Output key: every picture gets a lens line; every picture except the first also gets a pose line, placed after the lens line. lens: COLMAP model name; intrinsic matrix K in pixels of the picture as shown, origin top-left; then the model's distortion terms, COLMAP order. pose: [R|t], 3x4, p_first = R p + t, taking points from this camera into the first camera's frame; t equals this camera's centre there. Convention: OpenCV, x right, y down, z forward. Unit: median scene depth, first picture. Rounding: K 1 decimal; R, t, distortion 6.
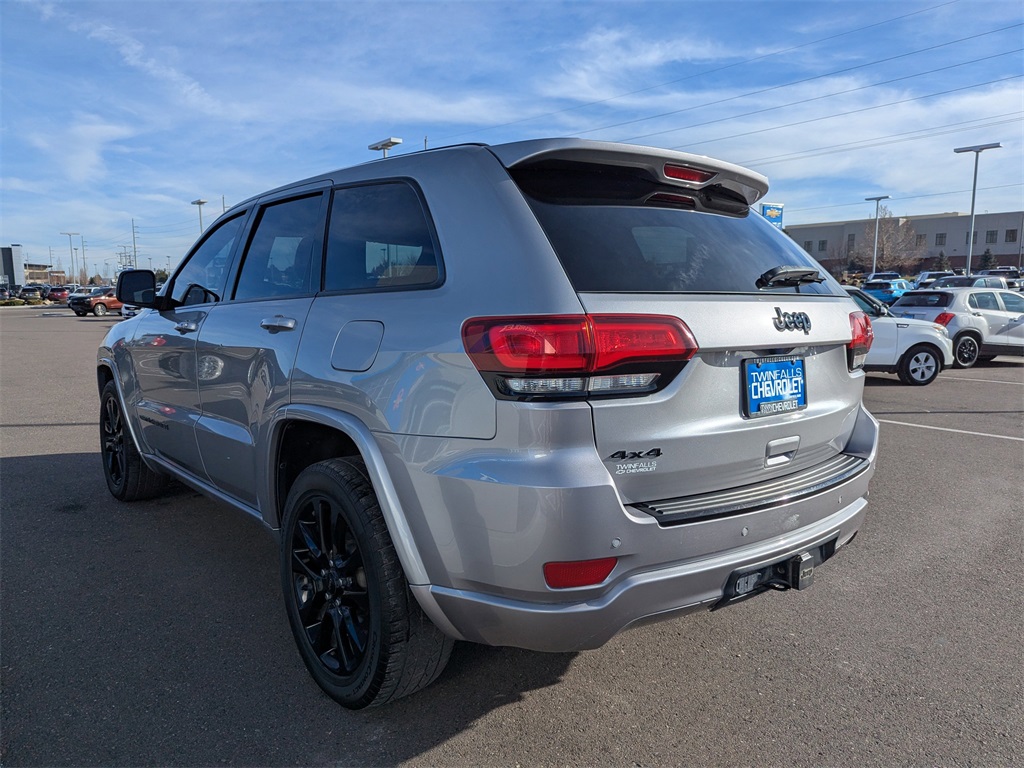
lens RADIAL K [[723.3, 0, 507.7], [0, 723.3, 369.3], [0, 0, 1]] dist [0.048058, -0.038702]
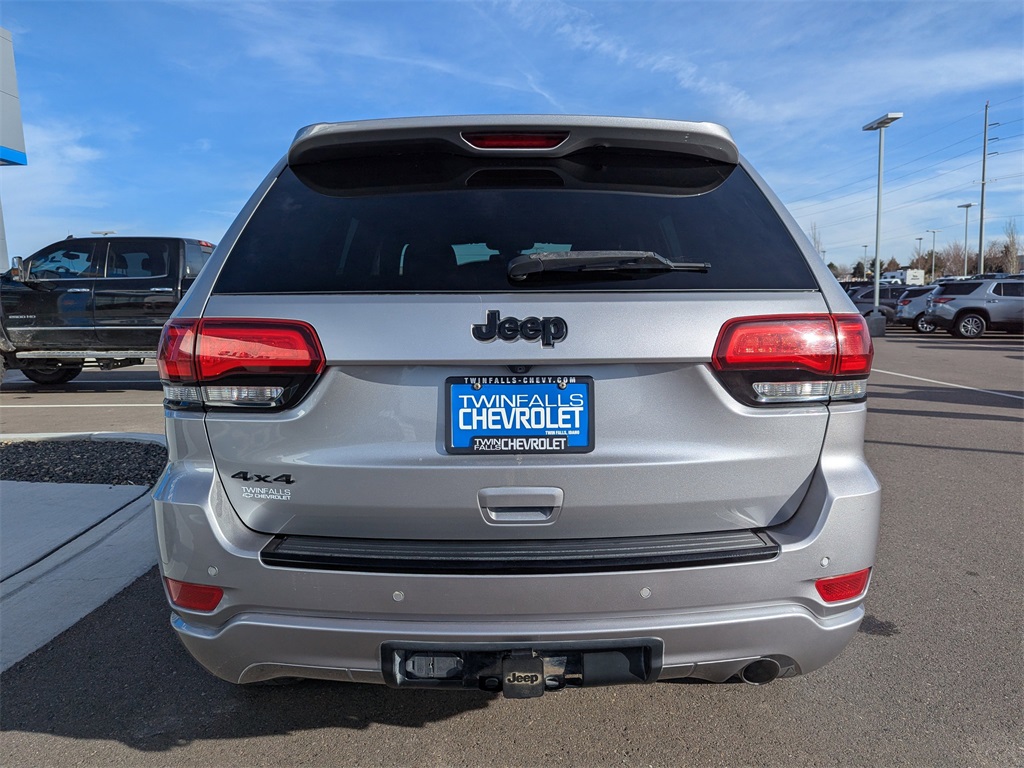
lens RADIAL K [[723.3, 0, 507.7], [0, 723.3, 369.3], [0, 0, 1]] dist [0.048058, -0.038702]
pose [[0.789101, 0.044328, -0.612662, 0.833910], [-0.043798, 0.998914, 0.015863, -0.036471], [0.612700, 0.014316, 0.790186, 0.423691]]
